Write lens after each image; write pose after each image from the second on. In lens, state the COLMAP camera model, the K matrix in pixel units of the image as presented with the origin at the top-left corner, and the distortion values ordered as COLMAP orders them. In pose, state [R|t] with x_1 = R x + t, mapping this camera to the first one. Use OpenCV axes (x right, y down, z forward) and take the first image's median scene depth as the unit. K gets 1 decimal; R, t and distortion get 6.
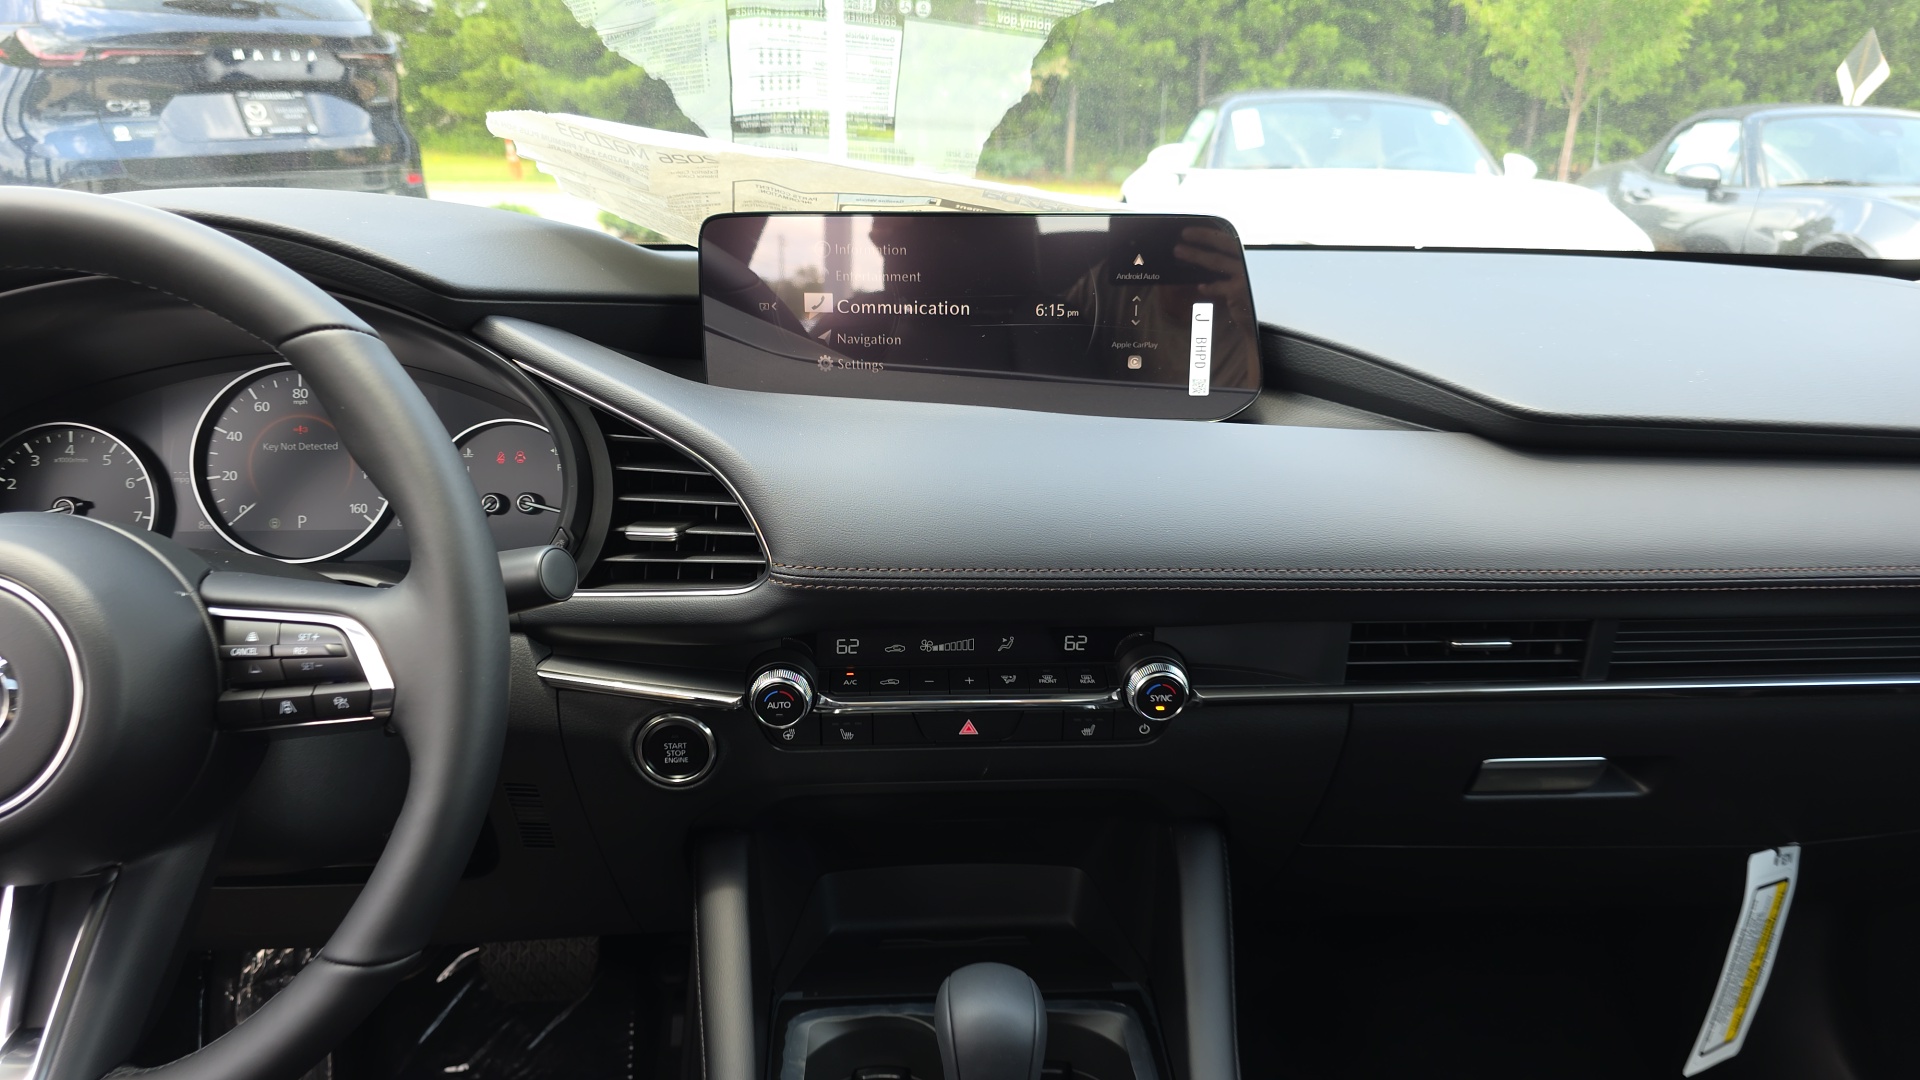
lens RADIAL K [[1334.5, 0, 960.0], [0, 1334.5, 540.0], [0, 0, 1]] dist [0.087383, -0.110953]
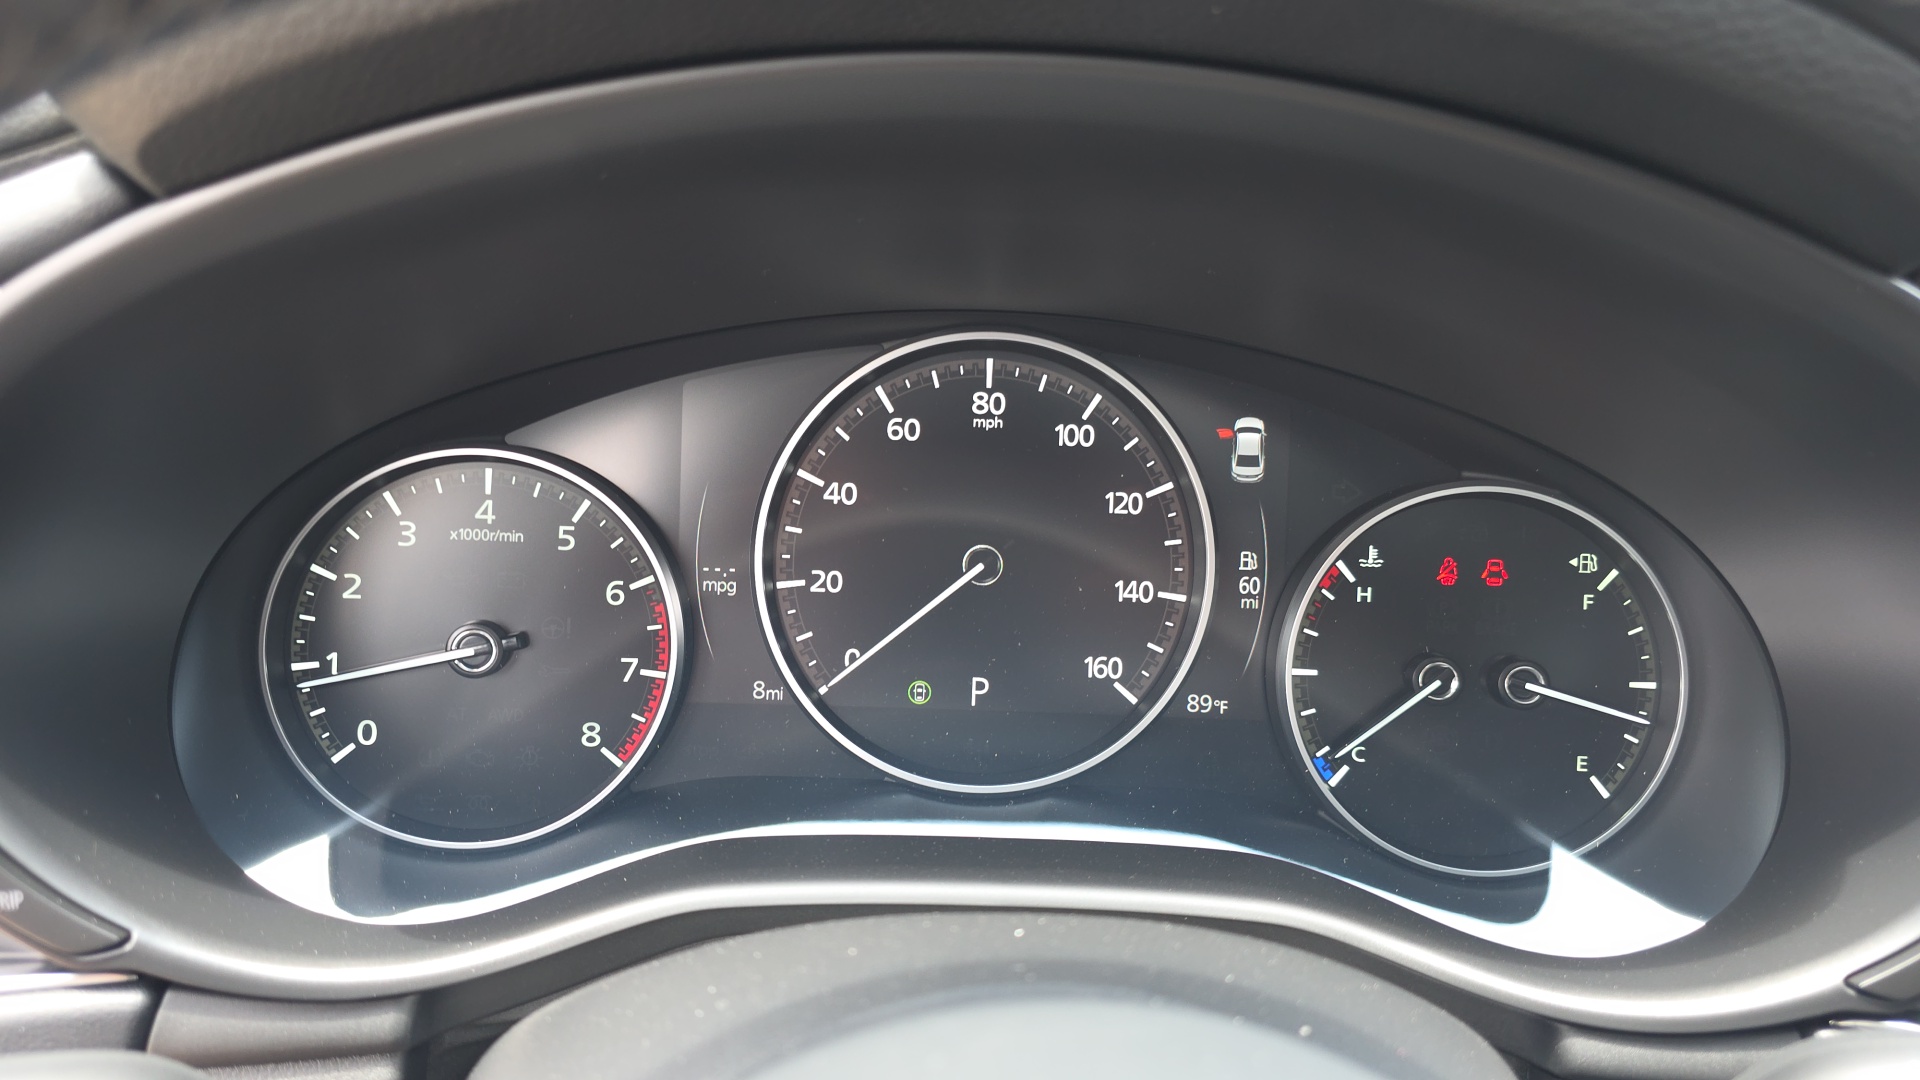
lens RADIAL K [[1377.4, 0, 981.9], [0, 1377.4, 551.3], [0, 0, 1]] dist [0.049082, -0.092238]
pose [[0.998750, 0.049284, -0.008282, -0.546123], [-0.049034, 0.998402, 0.028080, -0.082080], [0.009652, -0.027639, 0.999571, 0.618119]]
